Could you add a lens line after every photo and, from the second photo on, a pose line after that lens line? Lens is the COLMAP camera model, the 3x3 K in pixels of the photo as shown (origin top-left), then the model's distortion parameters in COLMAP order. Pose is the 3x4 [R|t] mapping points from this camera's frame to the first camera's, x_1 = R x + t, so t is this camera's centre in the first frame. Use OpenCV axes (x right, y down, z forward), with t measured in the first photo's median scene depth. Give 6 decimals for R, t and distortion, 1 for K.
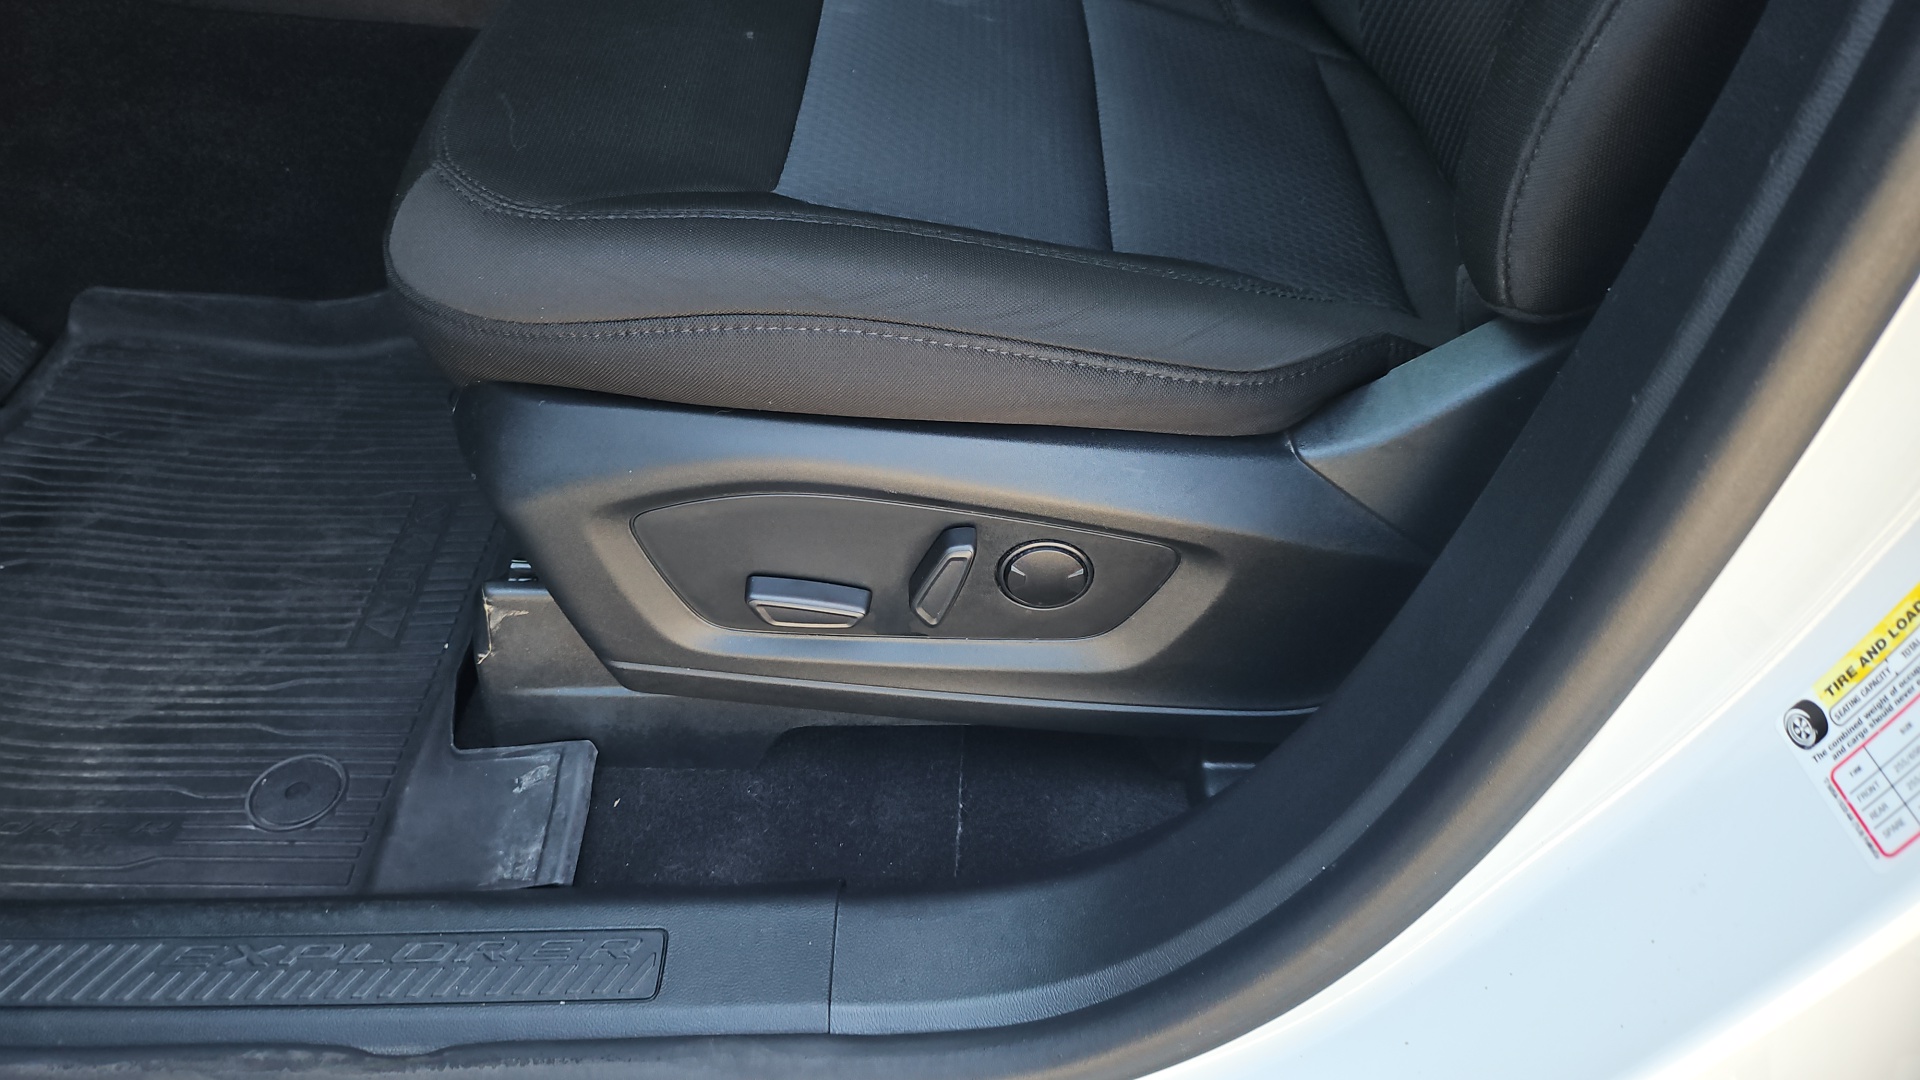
lens RADIAL K [[1435.1, 0, 968.2], [0, 1435.1, 532.8], [0, 0, 1]] dist [0.037545, -0.030210]
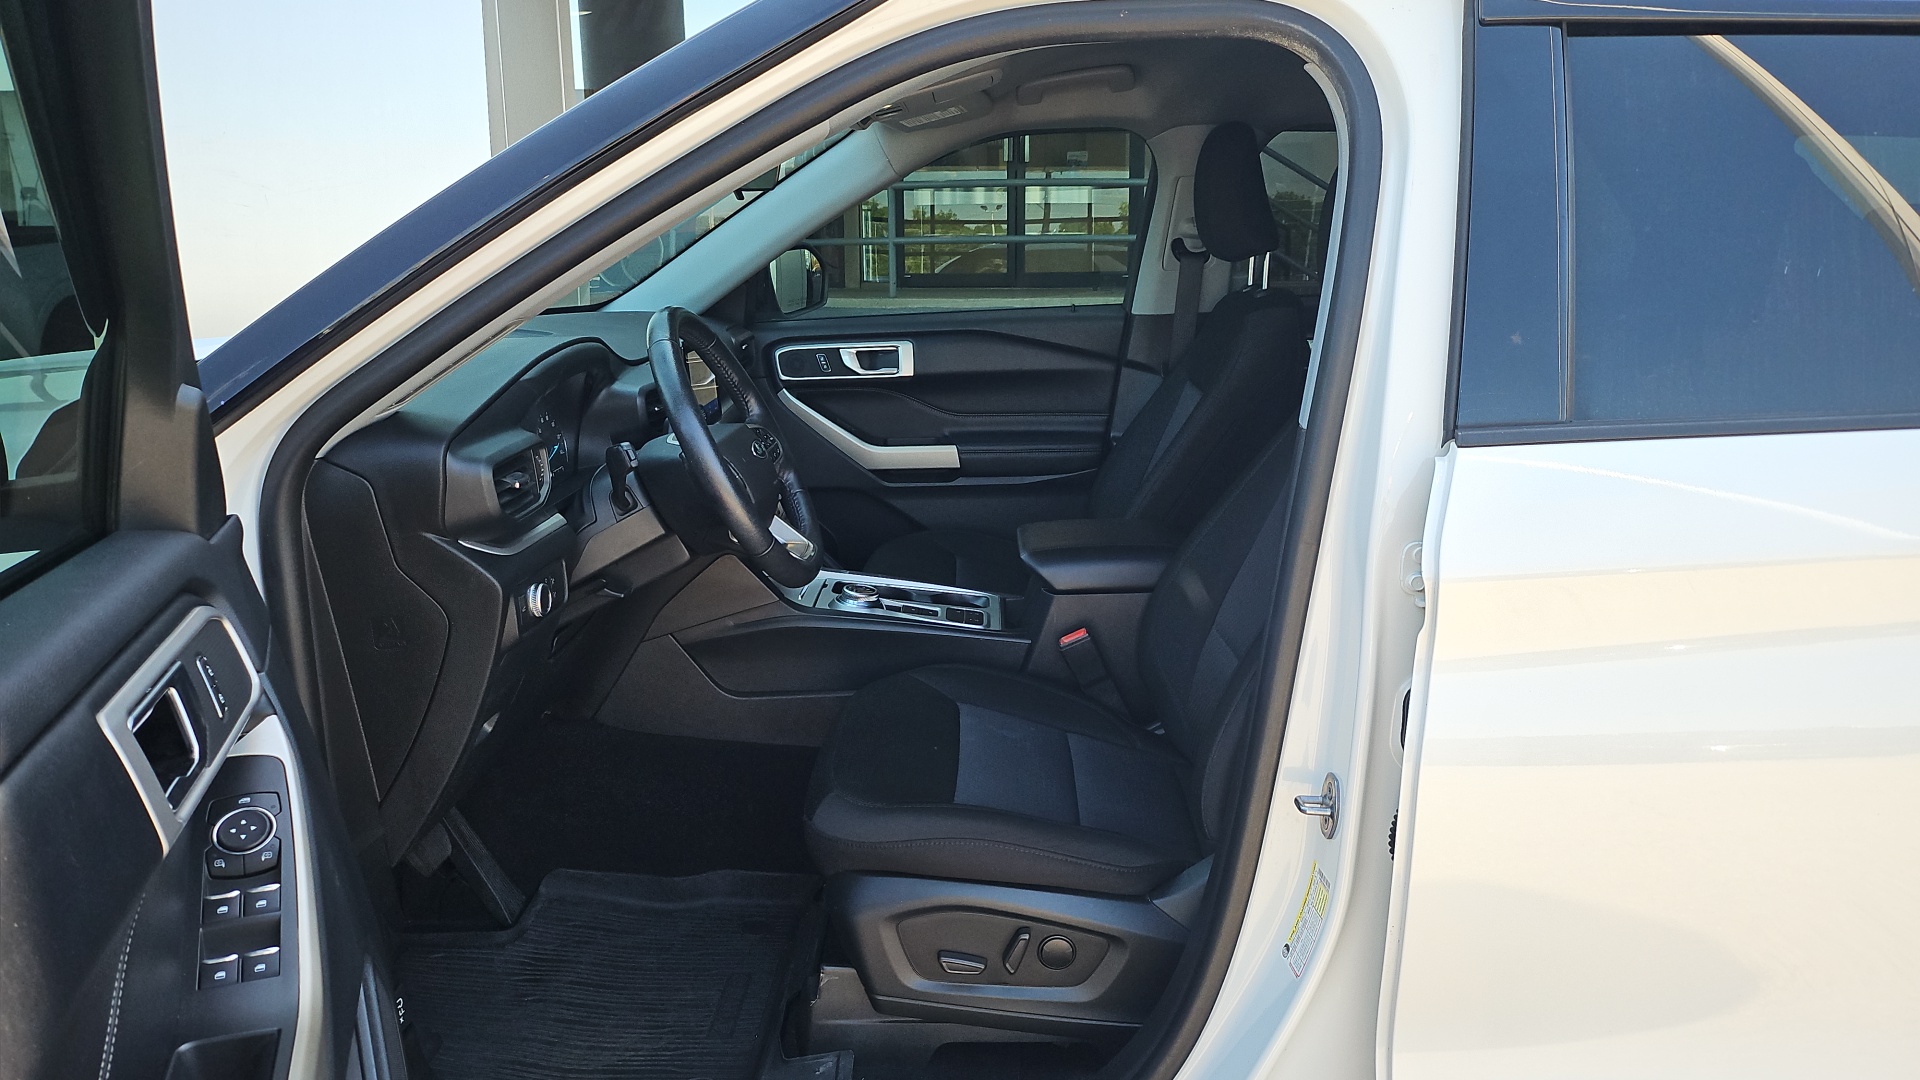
lens RADIAL K [[1435.1, 0, 964.1], [0, 1435.1, 539.2], [0, 0, 1]] dist [0.037545, -0.030210]
pose [[0.999839, 0.017172, -0.005129, -0.092594], [-0.017601, 0.886982, -0.461468, 0.472023], [-0.003375, 0.461484, 0.887142, -1.344505]]
